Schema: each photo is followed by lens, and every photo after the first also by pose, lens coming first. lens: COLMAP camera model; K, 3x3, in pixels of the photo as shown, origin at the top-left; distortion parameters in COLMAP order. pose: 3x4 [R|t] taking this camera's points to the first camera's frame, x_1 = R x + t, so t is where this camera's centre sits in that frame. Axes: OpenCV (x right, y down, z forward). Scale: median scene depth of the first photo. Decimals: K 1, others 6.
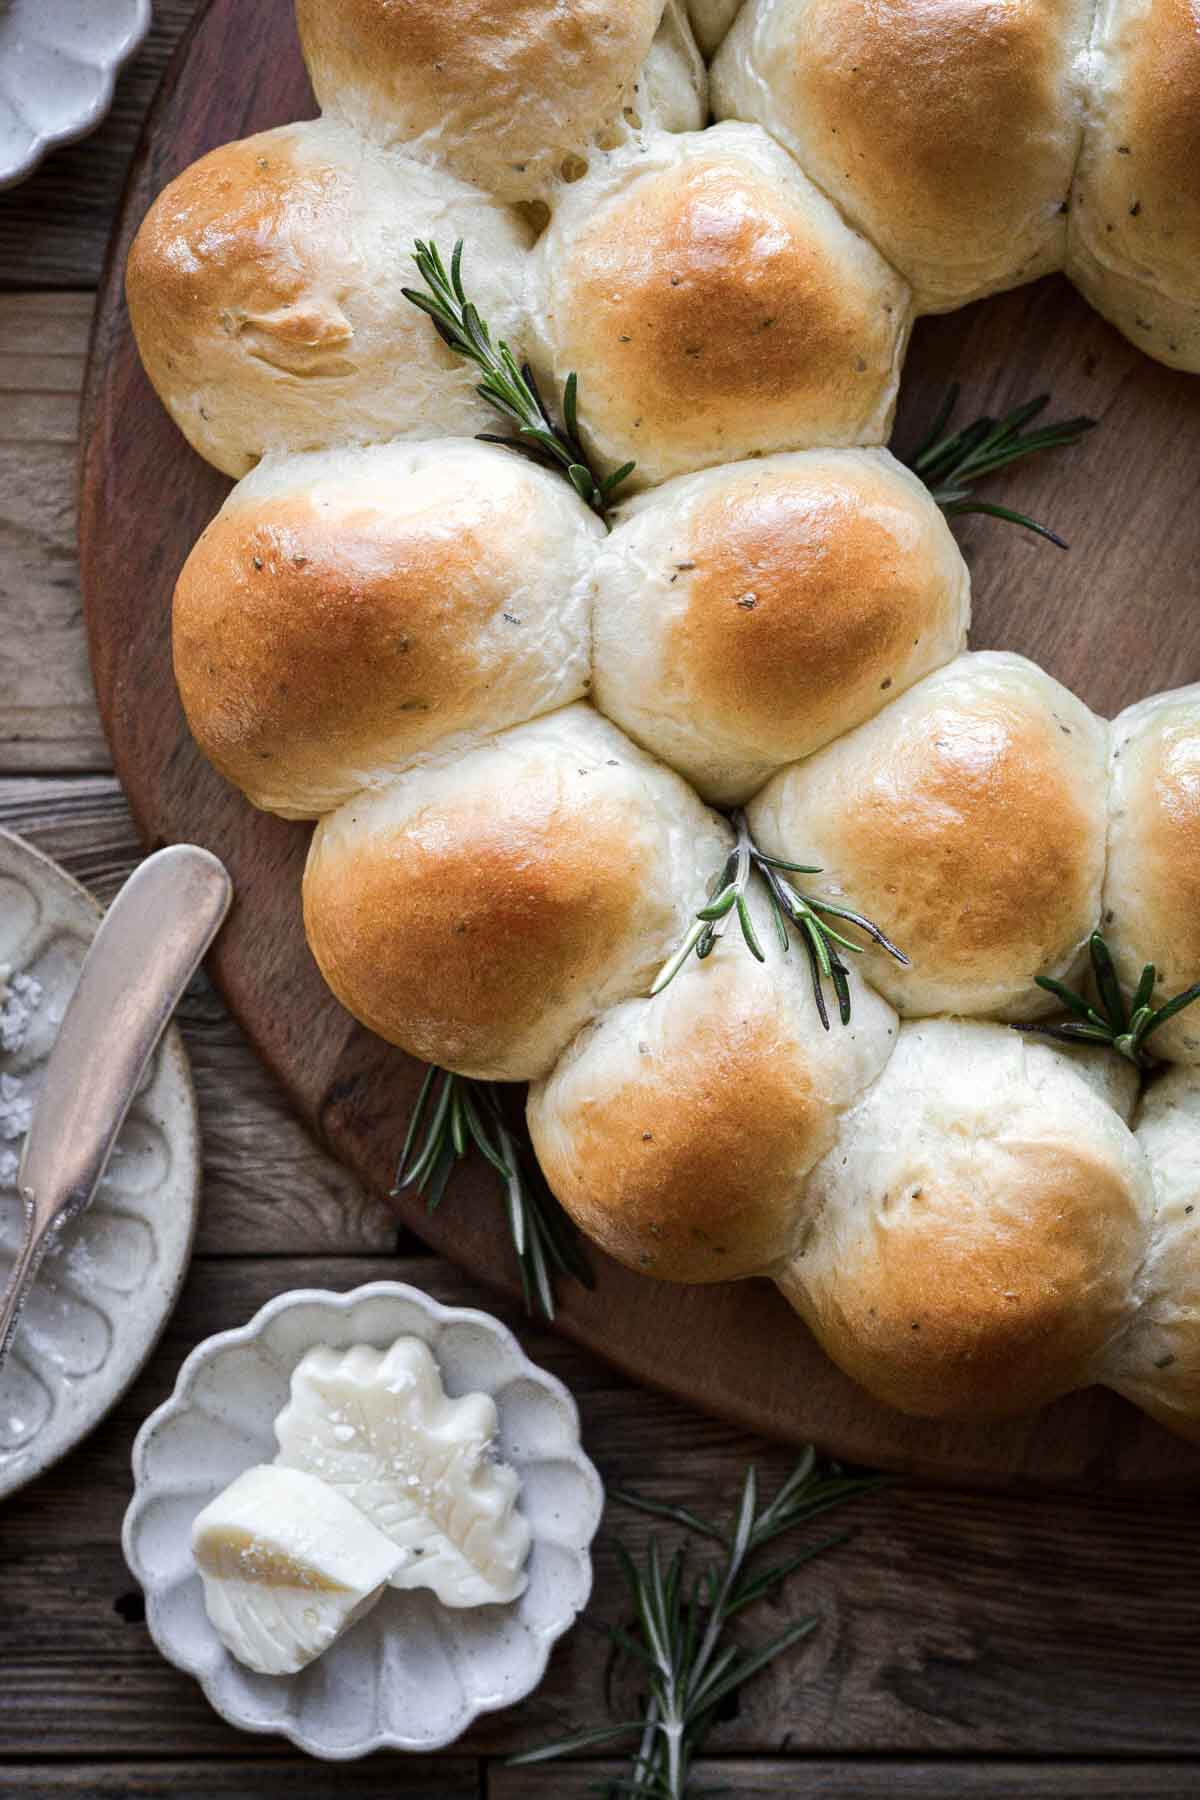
lens RADIAL K [[3539.0, 0, 600.0], [0, 3539.0, 900.0], [0, 0, 1]] dist [-0.034986, 0.730323]
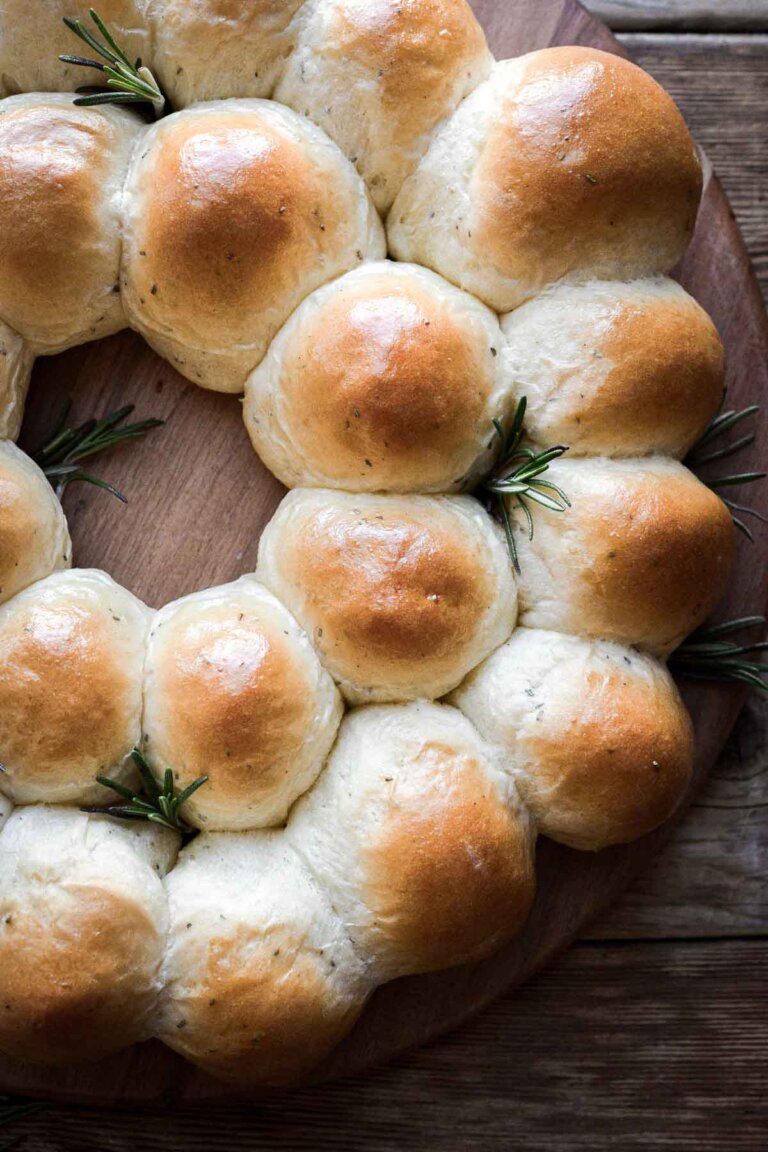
lens RADIAL K [[2265.0, 0, 384.0], [0, 2265.0, 576.0], [0, 0, 1]] dist [-0.034986, 0.730323]
pose [[0.998101, -0.013832, 0.060021, 0.187001], [0.017112, 0.998369, -0.054470, -0.010185], [-0.059170, 0.055394, 0.996710, -0.008199]]
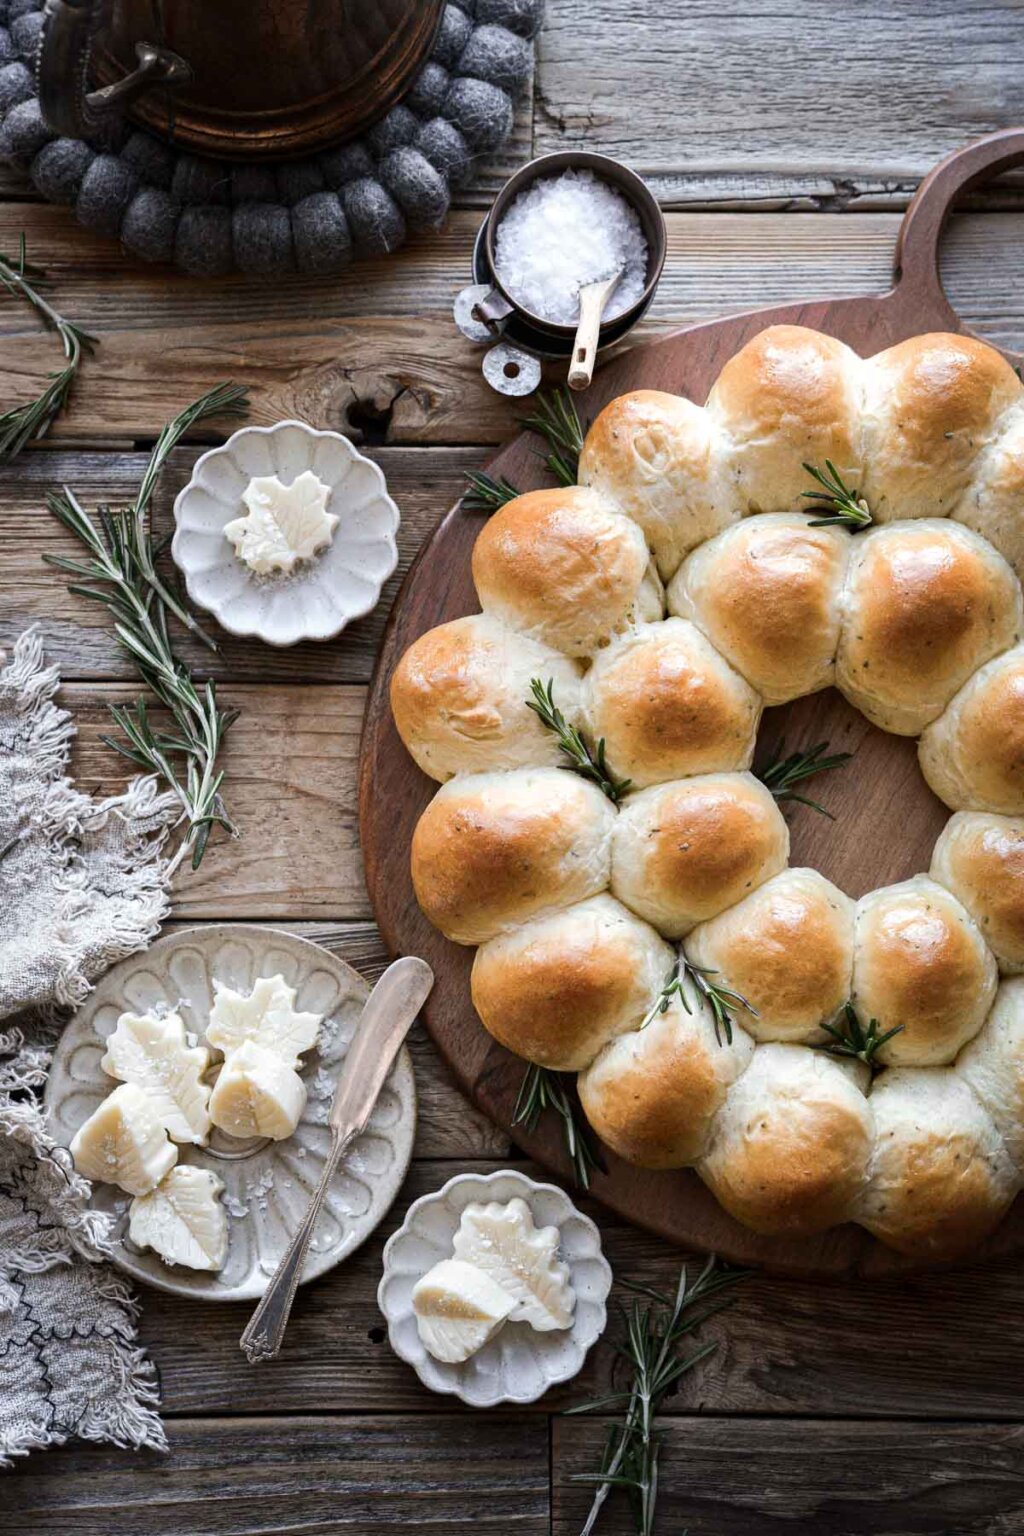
lens RADIAL K [[2845.0, 0, 533.7], [0, 2845.0, 775.7], [0, 0, 1]] dist [0.201177, 0.203645]
pose [[0.999974, 0.007031, -0.001547, -0.045721], [-0.007119, 0.997708, -0.067286, -0.009803], [0.001070, 0.067295, 0.997733, -0.703355]]
